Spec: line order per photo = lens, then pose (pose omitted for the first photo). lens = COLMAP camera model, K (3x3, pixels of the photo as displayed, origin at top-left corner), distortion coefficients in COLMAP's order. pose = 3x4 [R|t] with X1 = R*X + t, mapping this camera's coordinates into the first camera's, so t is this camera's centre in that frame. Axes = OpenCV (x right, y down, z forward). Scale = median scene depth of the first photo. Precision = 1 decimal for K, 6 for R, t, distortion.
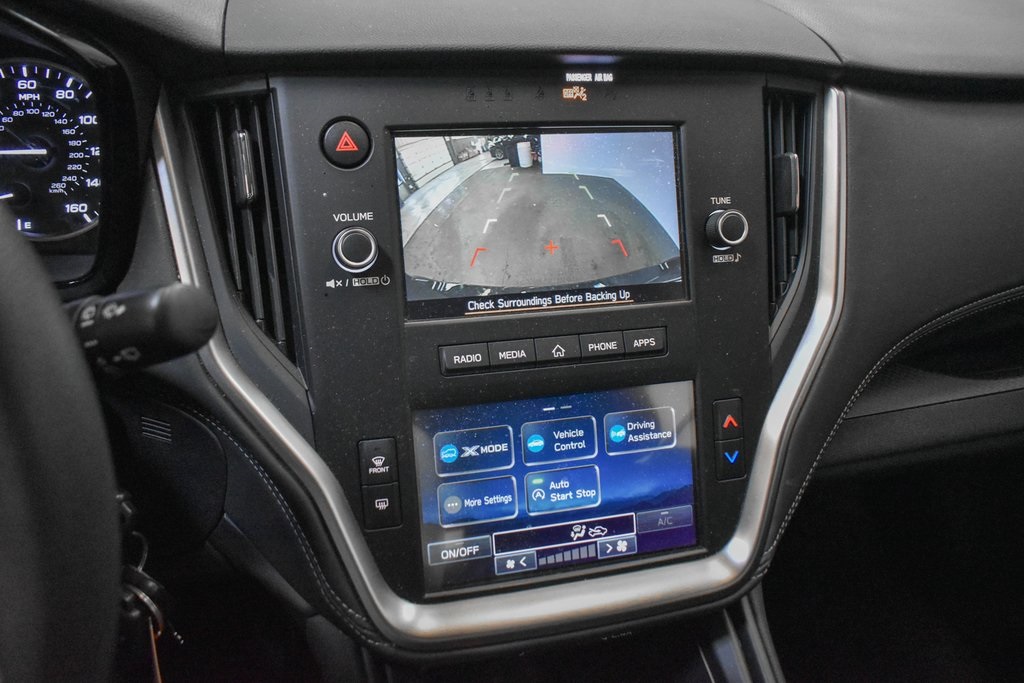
lens RADIAL K [[795.5, 0, 506.3], [0, 795.5, 332.7], [0, 0, 1]] dist [-0.011465, 0.005312]
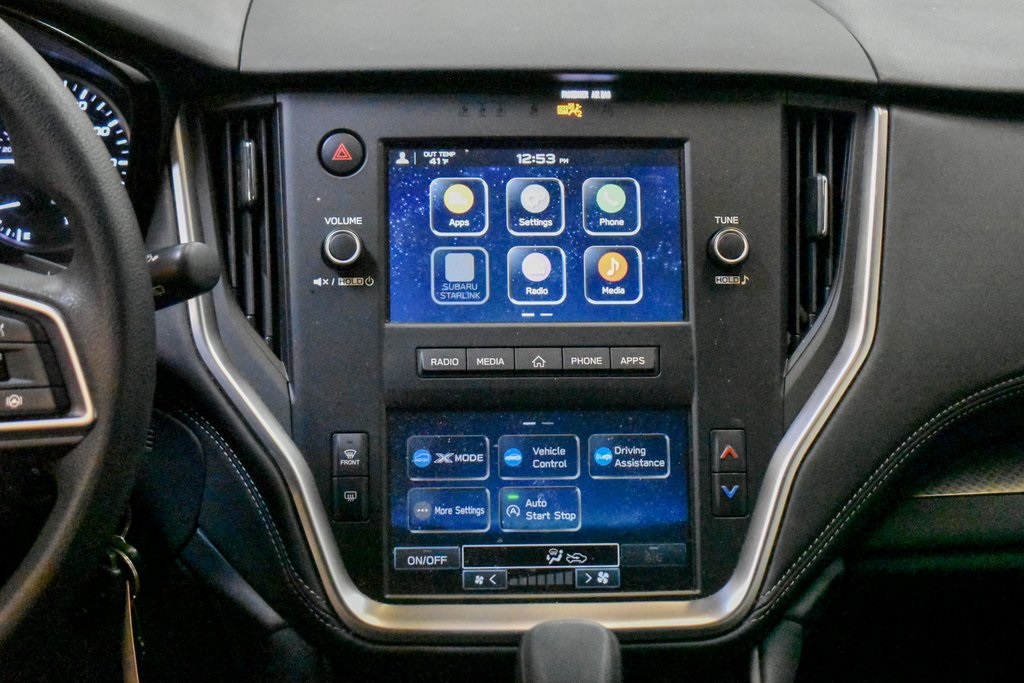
lens RADIAL K [[2095.4, 0, 512.0], [0, 2095.4, 341.5], [0, 0, 1]] dist [0.000314, -0.012747]
pose [[0.983276, 0.028031, -0.179949, 0.494263], [-0.060169, 0.982601, -0.175715, 0.451866], [0.171892, 0.183603, 0.967855, -1.507790]]
